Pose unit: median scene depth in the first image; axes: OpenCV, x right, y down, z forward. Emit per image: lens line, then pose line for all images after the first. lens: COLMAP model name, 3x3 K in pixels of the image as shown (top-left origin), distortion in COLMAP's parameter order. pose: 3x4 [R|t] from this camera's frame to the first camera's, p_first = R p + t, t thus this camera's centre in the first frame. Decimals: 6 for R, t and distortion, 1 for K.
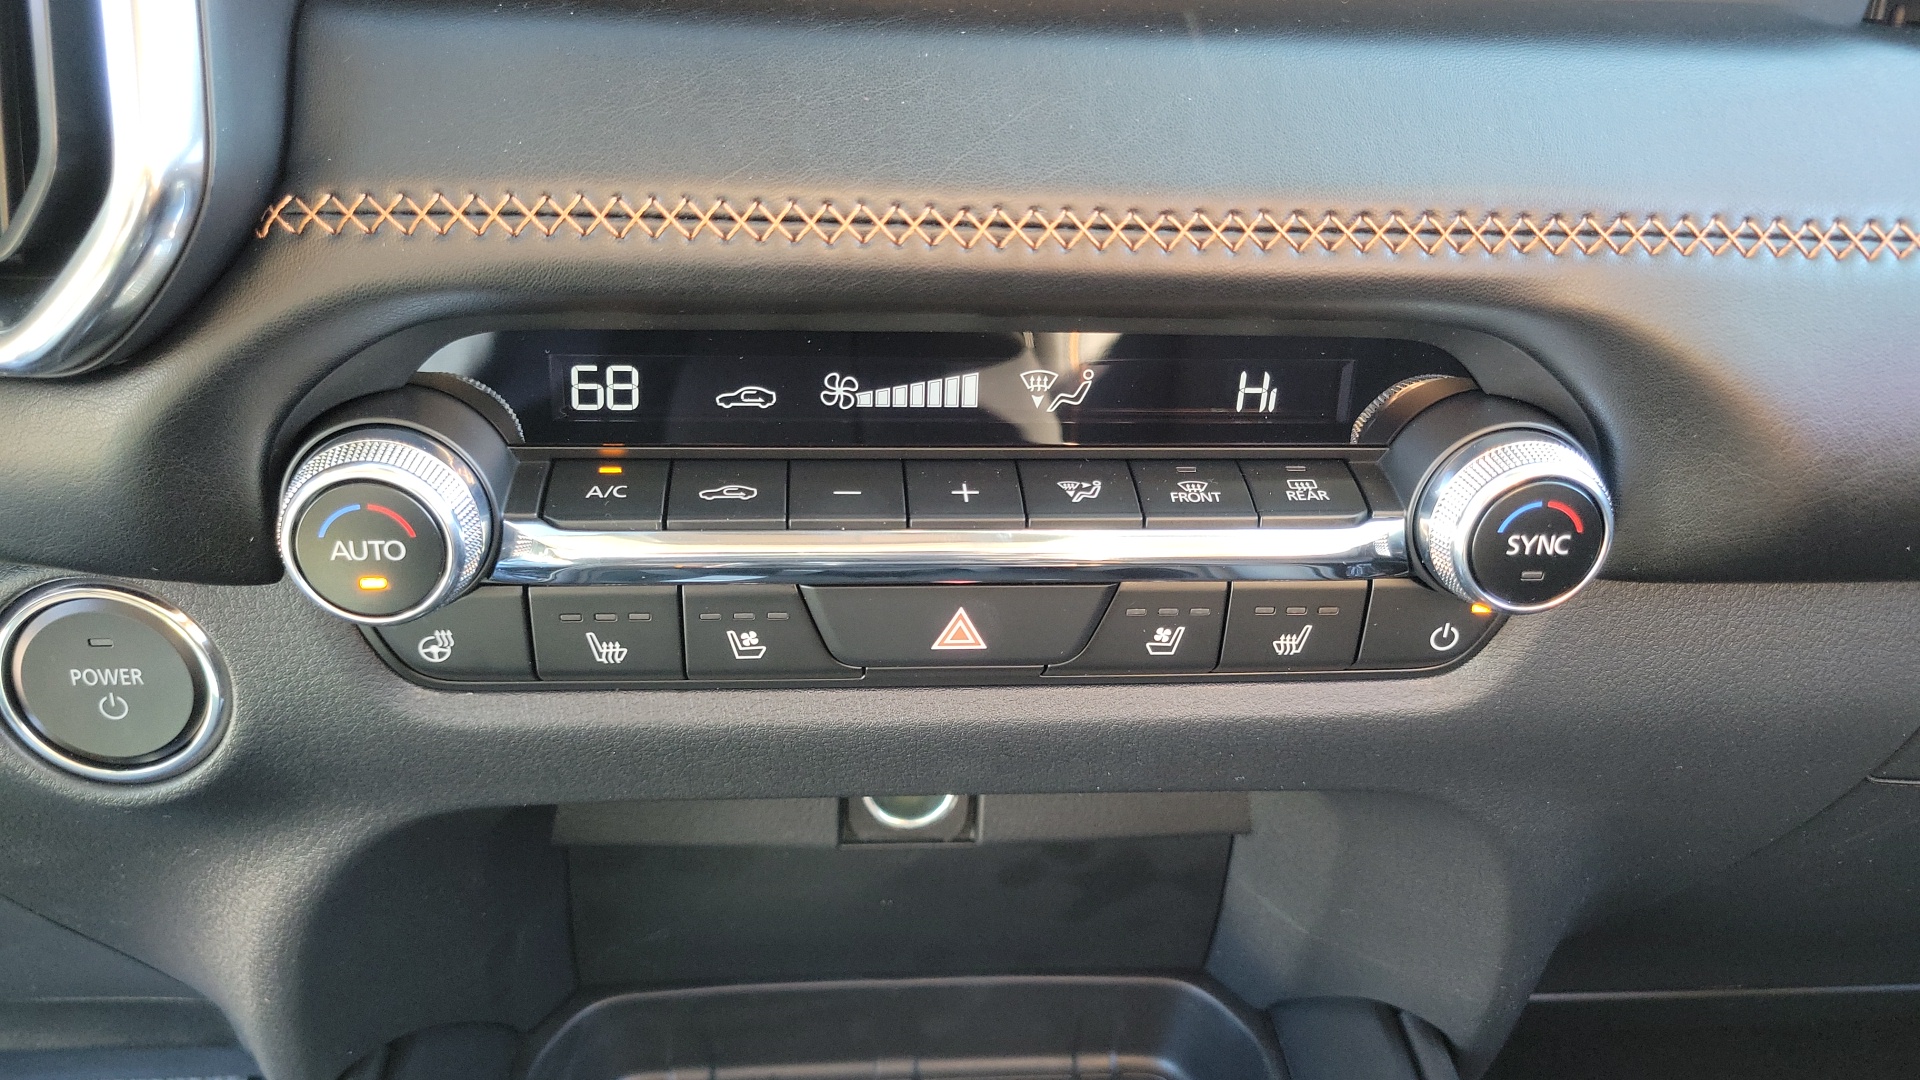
lens RADIAL K [[1470.1, 0, 963.4], [0, 1470.1, 539.3], [0, 0, 1]] dist [0.027651, -0.020105]
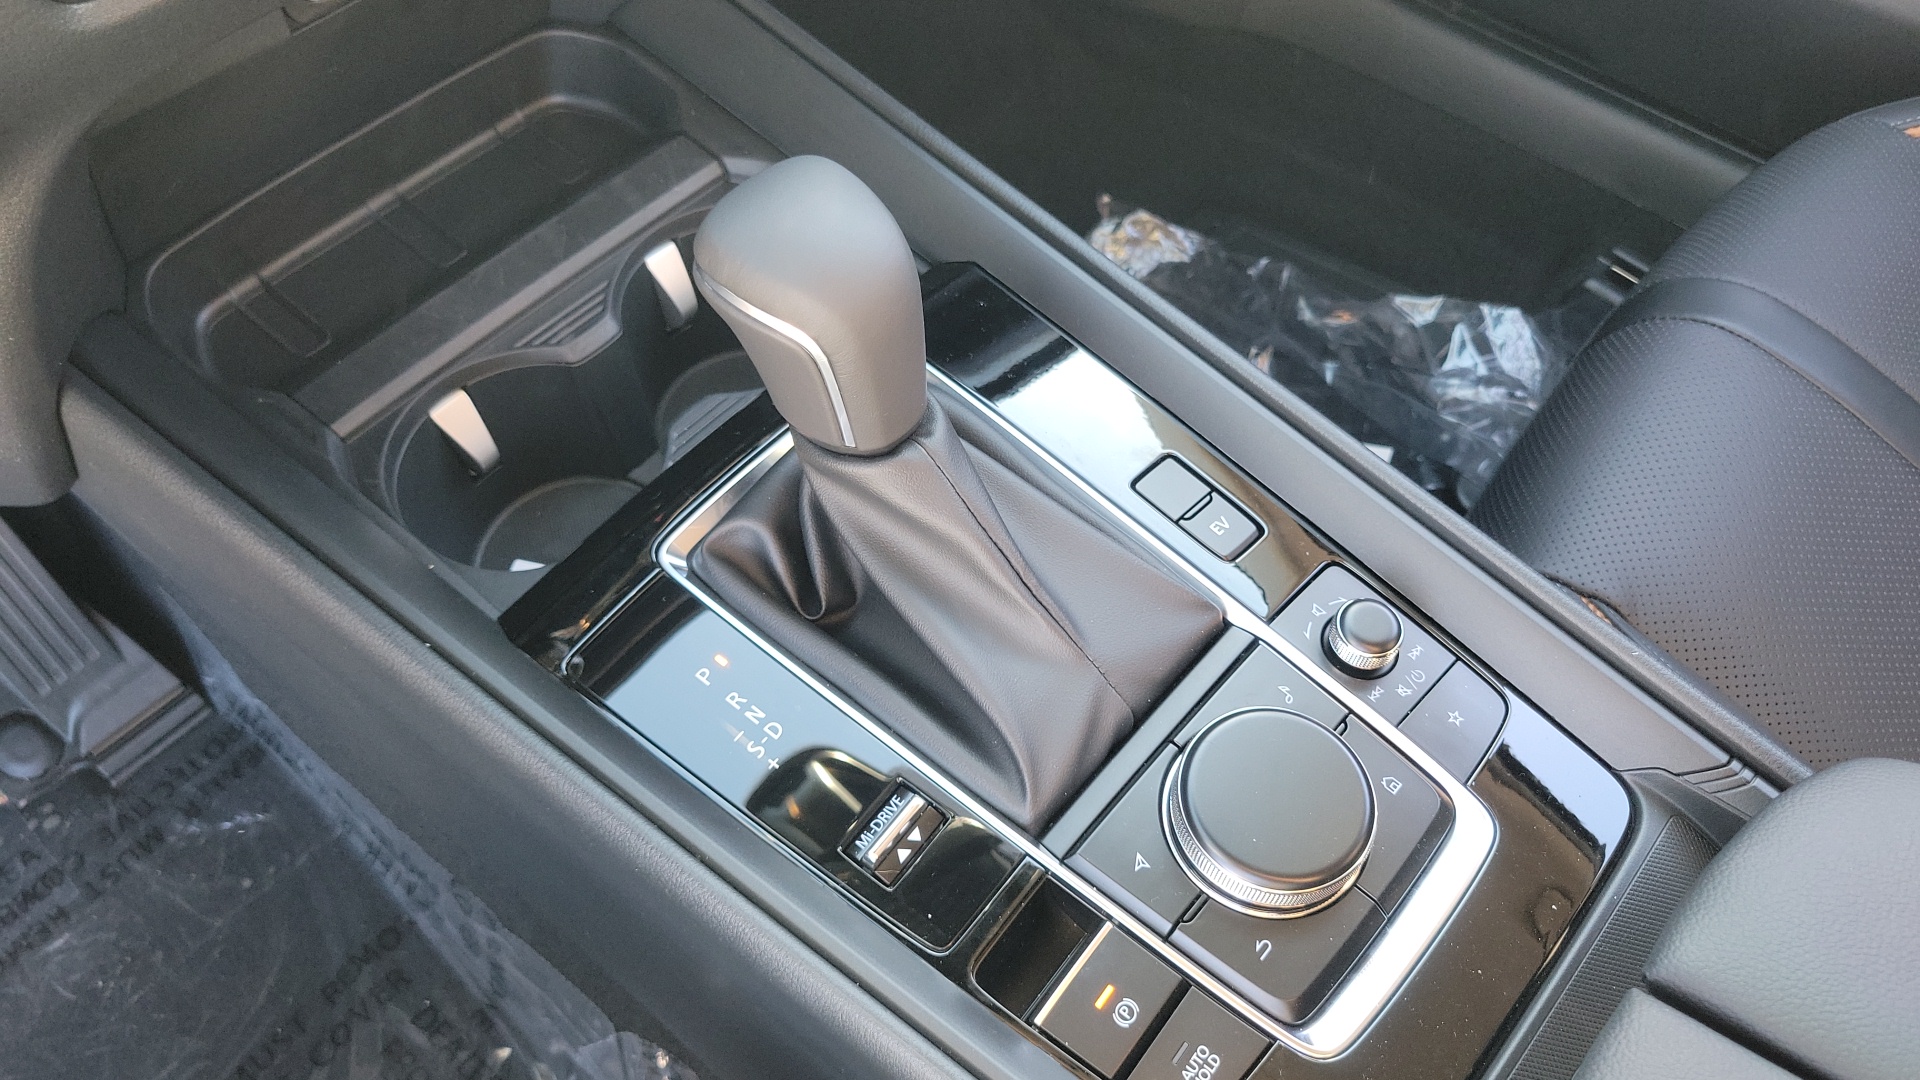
lens RADIAL K [[1470.1, 0, 963.4], [0, 1470.1, 542.6], [0, 0, 1]] dist [0.027651, -0.020105]
pose [[0.727321, -0.583640, 0.361066, -0.553946], [0.274351, 0.729500, 0.626547, -0.154057], [-0.629076, -0.356642, 0.690703, -0.529550]]
